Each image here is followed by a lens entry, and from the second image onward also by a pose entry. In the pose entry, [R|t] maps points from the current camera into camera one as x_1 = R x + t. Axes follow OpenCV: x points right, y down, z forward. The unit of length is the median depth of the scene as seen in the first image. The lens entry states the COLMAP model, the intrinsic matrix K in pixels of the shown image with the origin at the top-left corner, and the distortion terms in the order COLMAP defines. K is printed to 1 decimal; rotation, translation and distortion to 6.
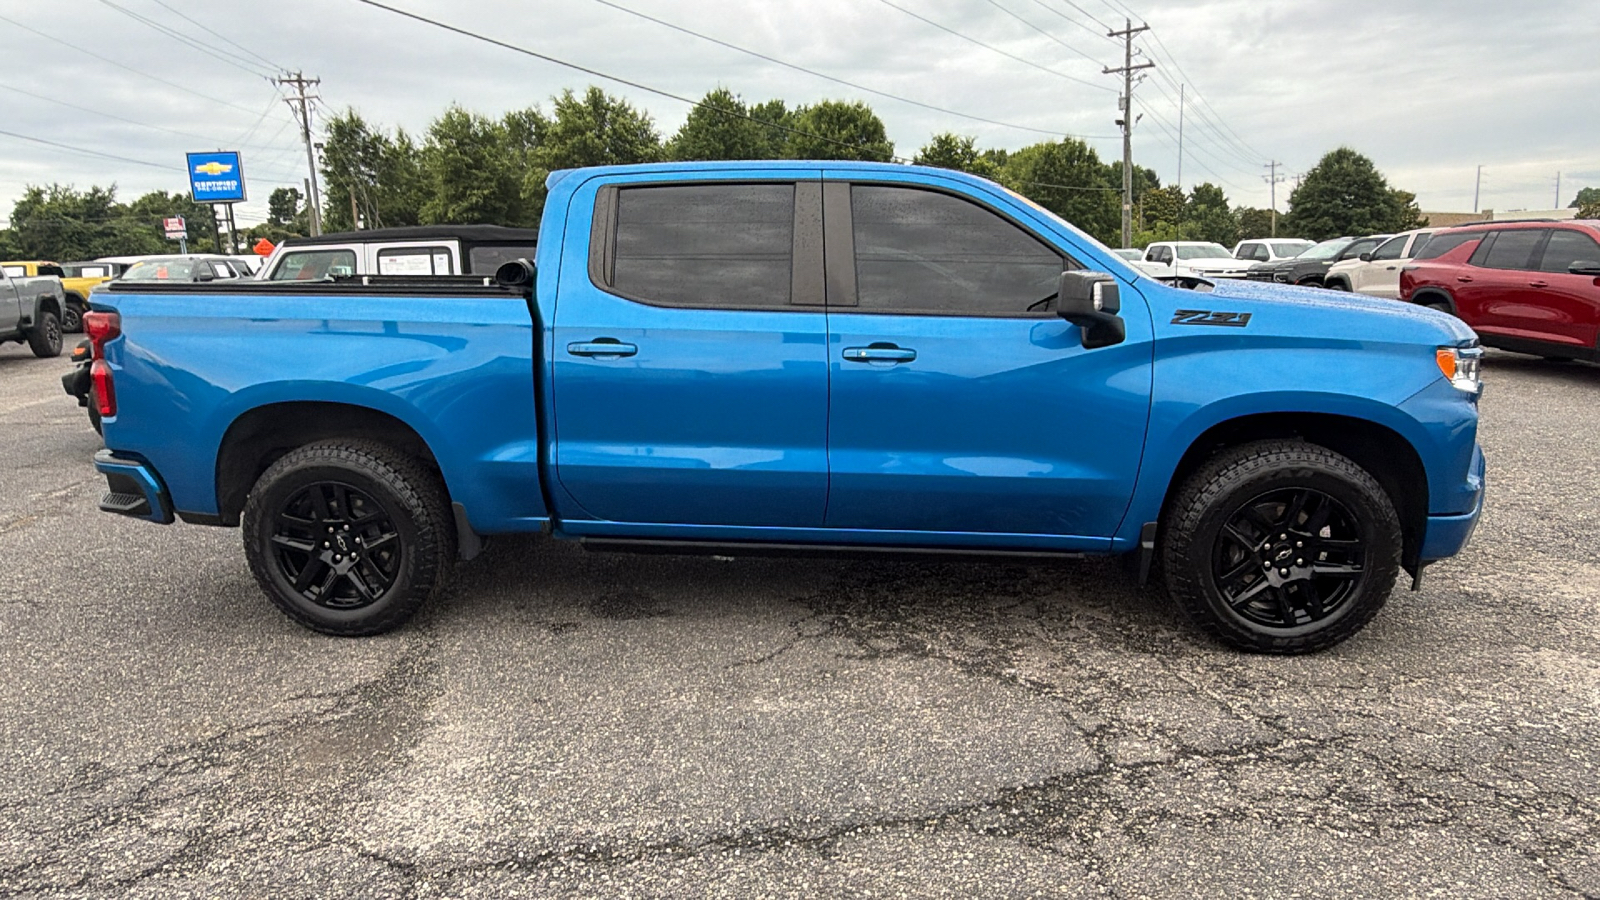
lens RADIAL K [[1004.4, 0, 800.0], [0, 1004.4, 450.0], [0, 0, 1]] dist [0.001006, 0.002218]
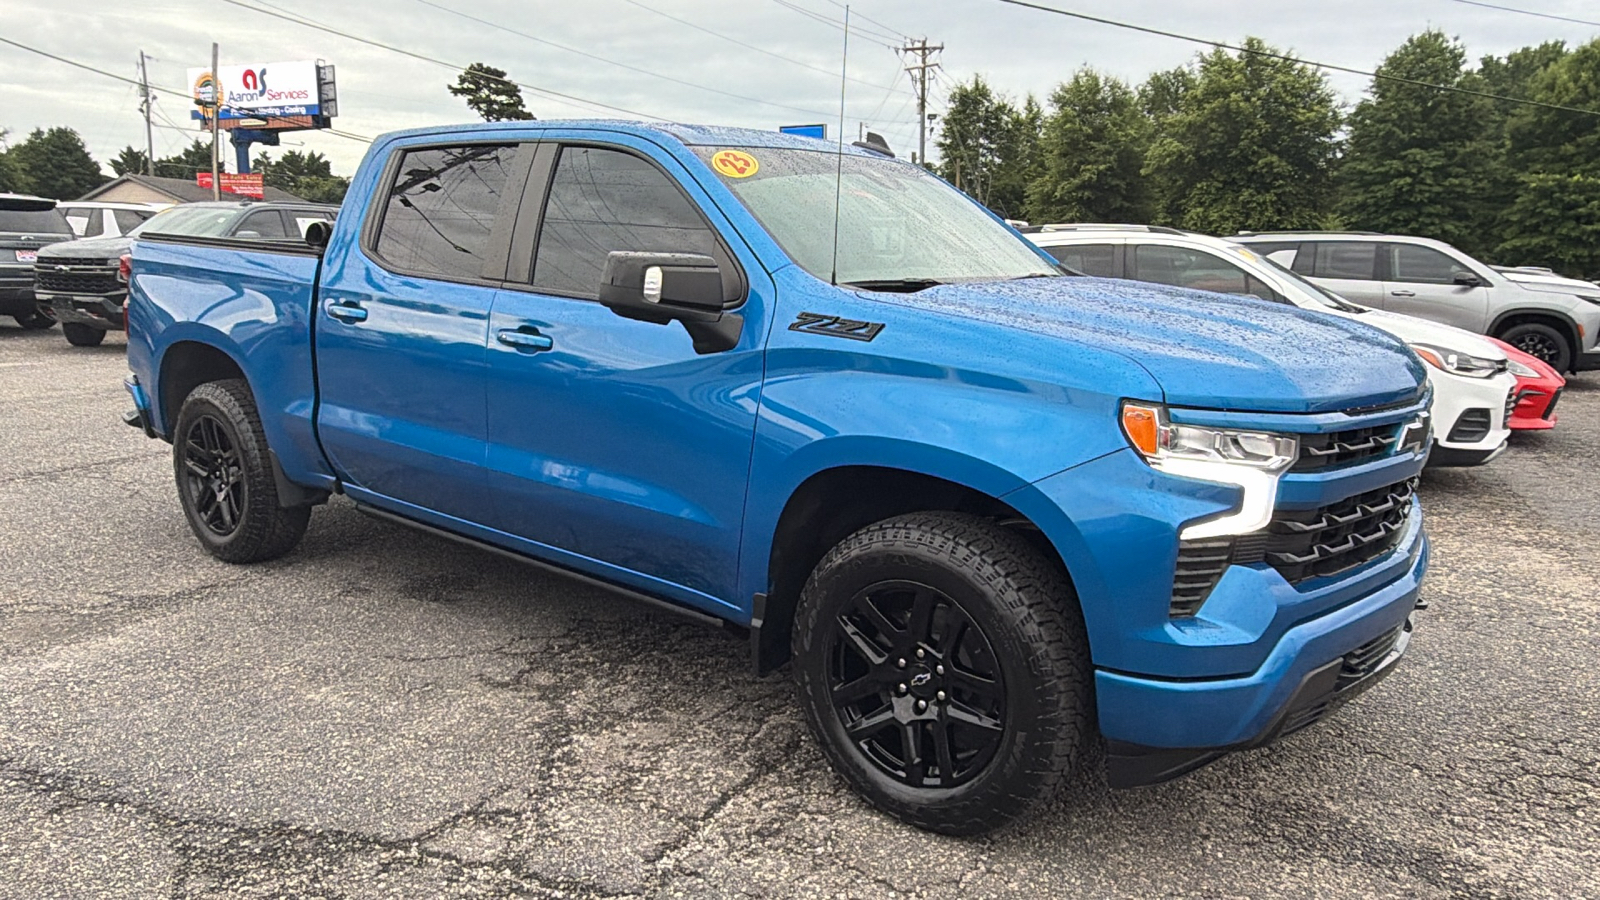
lens RADIAL K [[1204.8, 0, 800.0], [0, 1204.8, 450.0], [0, 0, 1]] dist [0.002732, -0.001949]
pose [[0.826757, 0.132638, -0.546699, 0.540142], [-0.144645, 0.989255, 0.021266, -0.035983], [0.543646, 0.061495, 0.837059, 0.165827]]
